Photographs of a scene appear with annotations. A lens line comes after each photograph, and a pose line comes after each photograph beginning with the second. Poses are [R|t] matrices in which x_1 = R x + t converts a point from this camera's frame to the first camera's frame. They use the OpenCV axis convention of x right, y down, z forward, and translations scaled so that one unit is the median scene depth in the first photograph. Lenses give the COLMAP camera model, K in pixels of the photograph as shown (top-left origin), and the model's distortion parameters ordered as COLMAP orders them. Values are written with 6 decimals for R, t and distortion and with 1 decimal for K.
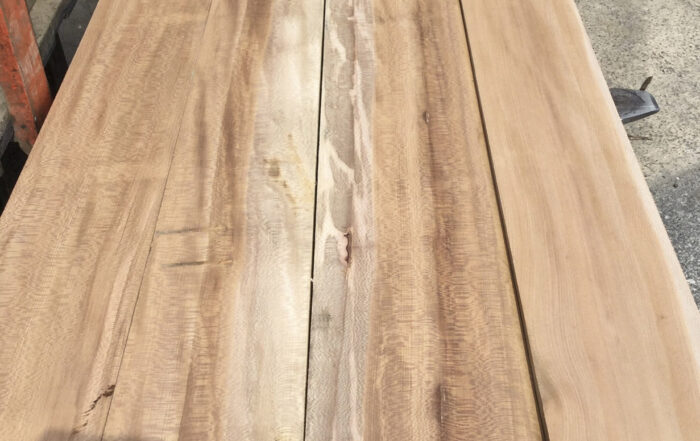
lens RADIAL K [[1019.7, 0, 349.3], [0, 1019.7, 219.9], [0, 0, 1]] dist [0.067529, 0.000000]
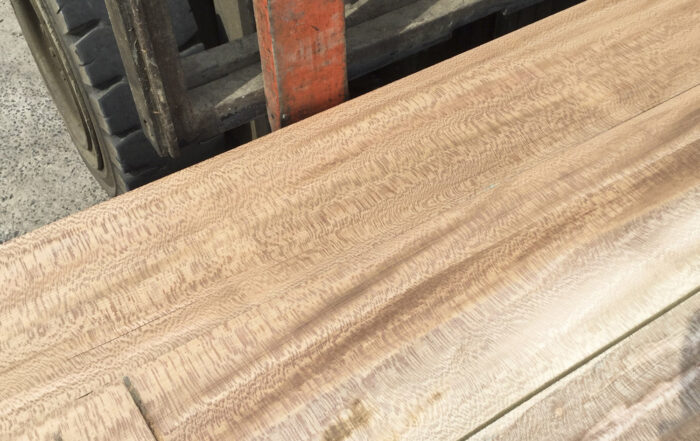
lens RADIAL K [[737.7, 0, 349.2], [0, 737.7, 221.6], [0, 0, 1]] dist [0.050108, 0.000000]
pose [[0.533057, 0.646071, -0.546299, 0.074859], [-0.514752, 0.760080, 0.396621, -0.279571], [0.671477, 0.069787, 0.737732, 0.616702]]
